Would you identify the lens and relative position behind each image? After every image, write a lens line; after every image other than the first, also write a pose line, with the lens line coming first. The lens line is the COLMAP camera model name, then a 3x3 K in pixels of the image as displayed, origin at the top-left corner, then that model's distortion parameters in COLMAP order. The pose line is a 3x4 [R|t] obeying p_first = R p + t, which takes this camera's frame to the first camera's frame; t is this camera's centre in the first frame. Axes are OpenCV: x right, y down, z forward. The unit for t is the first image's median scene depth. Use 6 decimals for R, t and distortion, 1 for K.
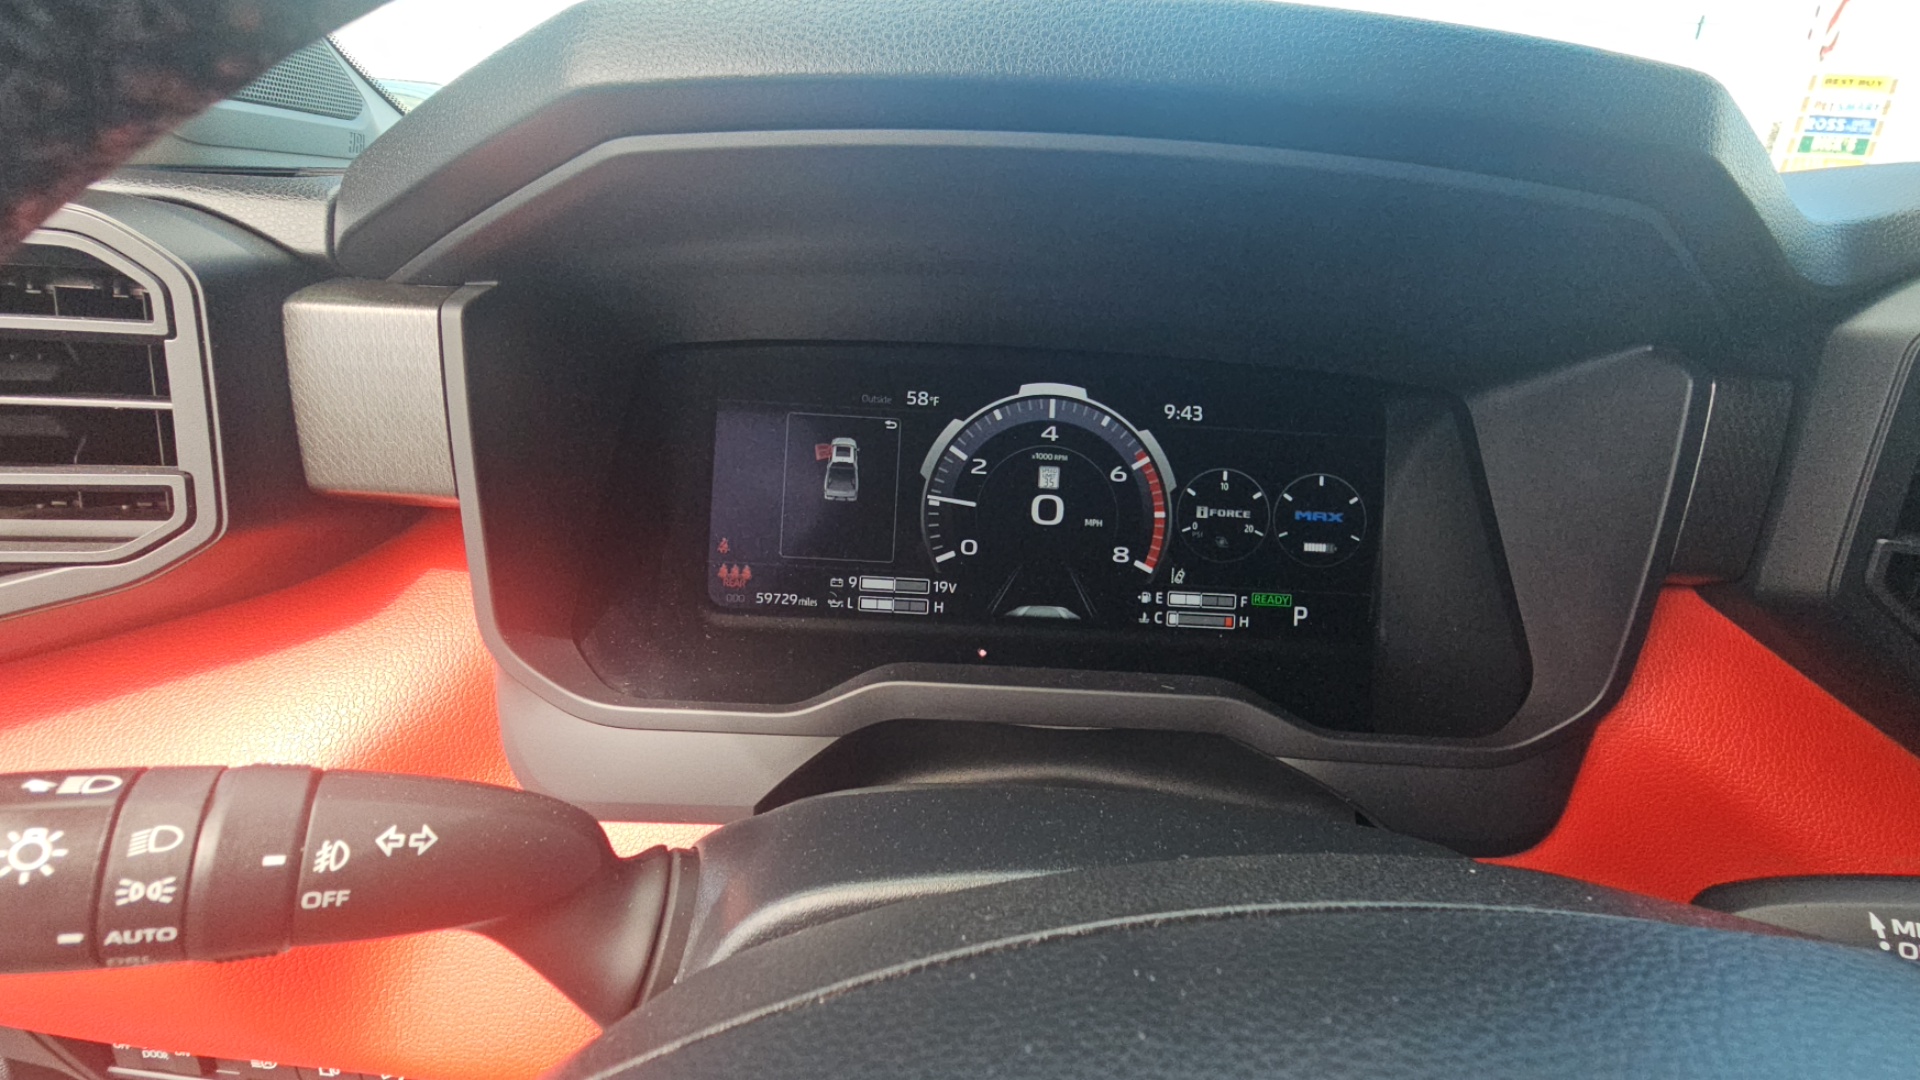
lens RADIAL K [[858.1, 0, 972.8], [0, 858.1, 544.1], [0, 0, 1]] dist [0.006637, -0.005267]
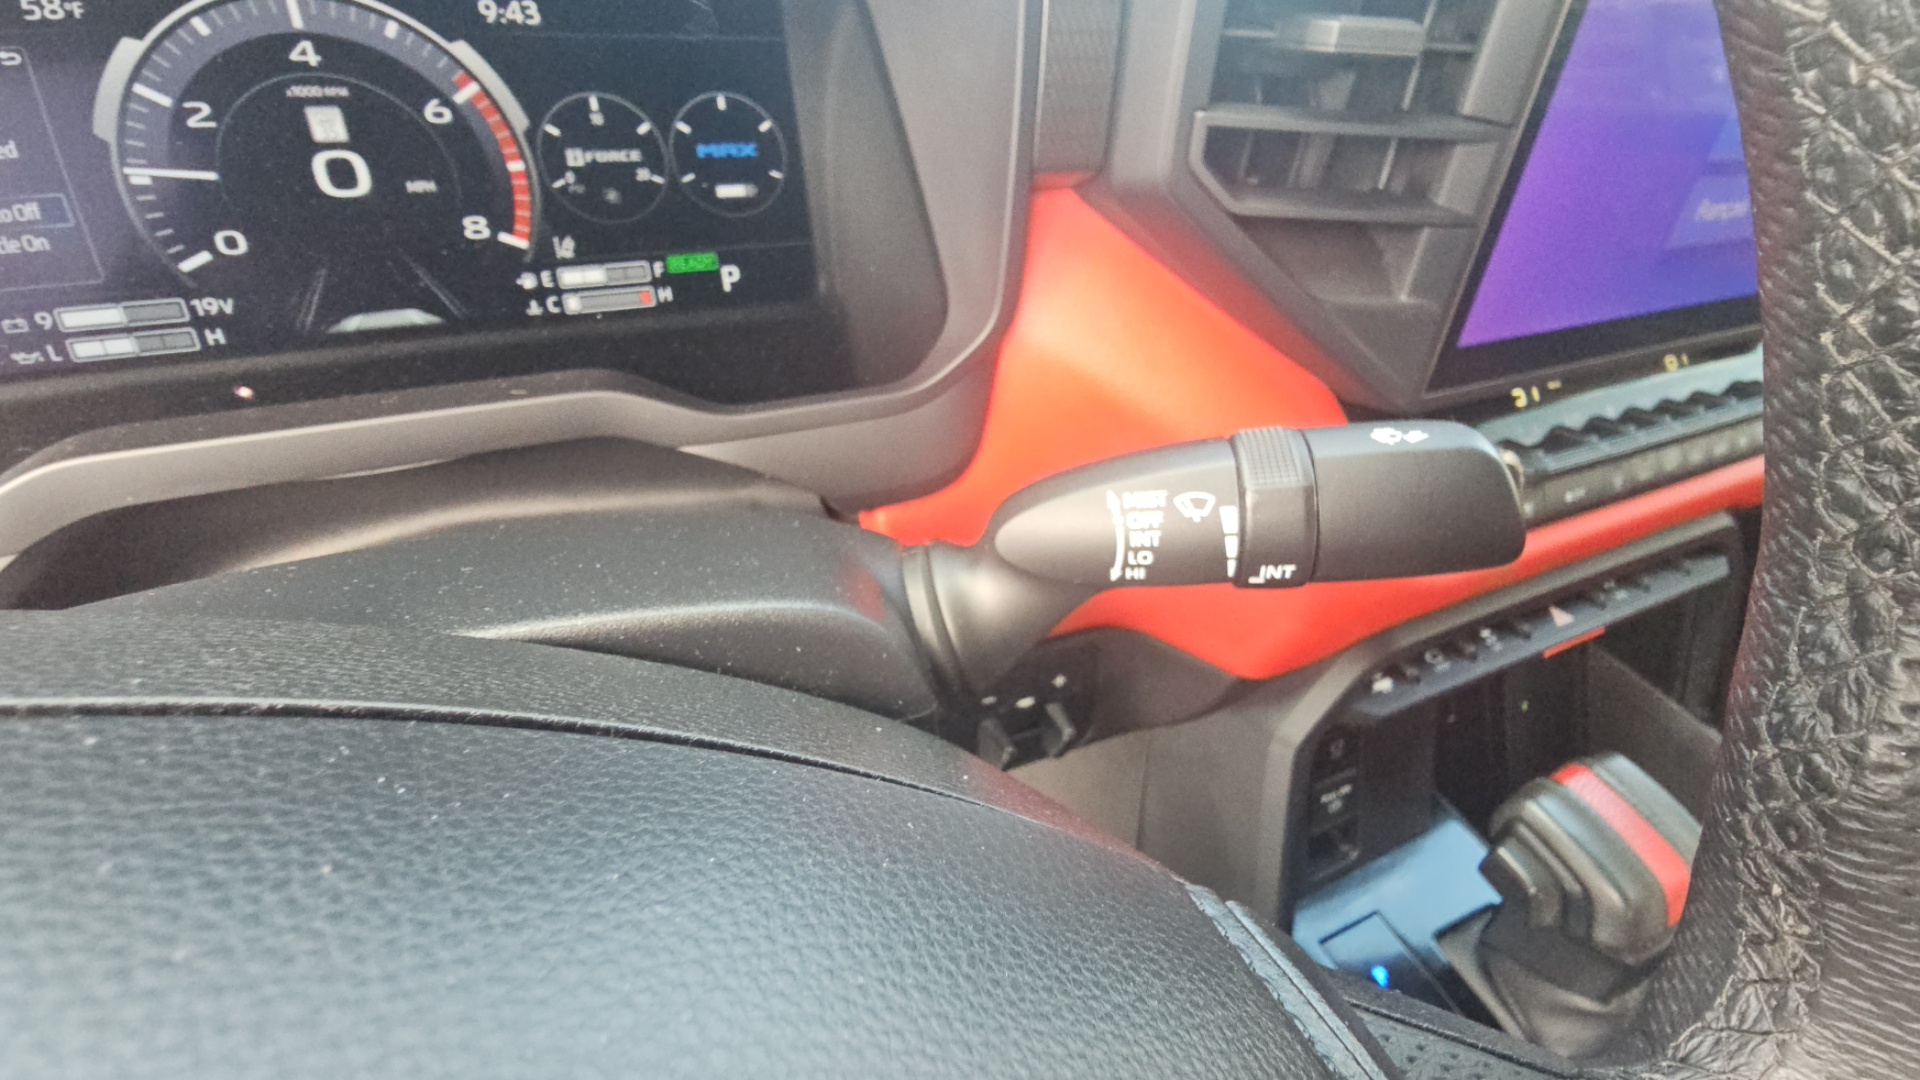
lens RADIAL K [[858.8, 0, 990.9], [0, 858.8, 546.8], [0, 0, 1]] dist [0.000312, -0.004292]
pose [[0.901243, -0.251498, 0.352860, 0.245322], [0.111258, 0.921335, 0.372510, 0.040699], [-0.418788, -0.296464, 0.858327, 0.066872]]
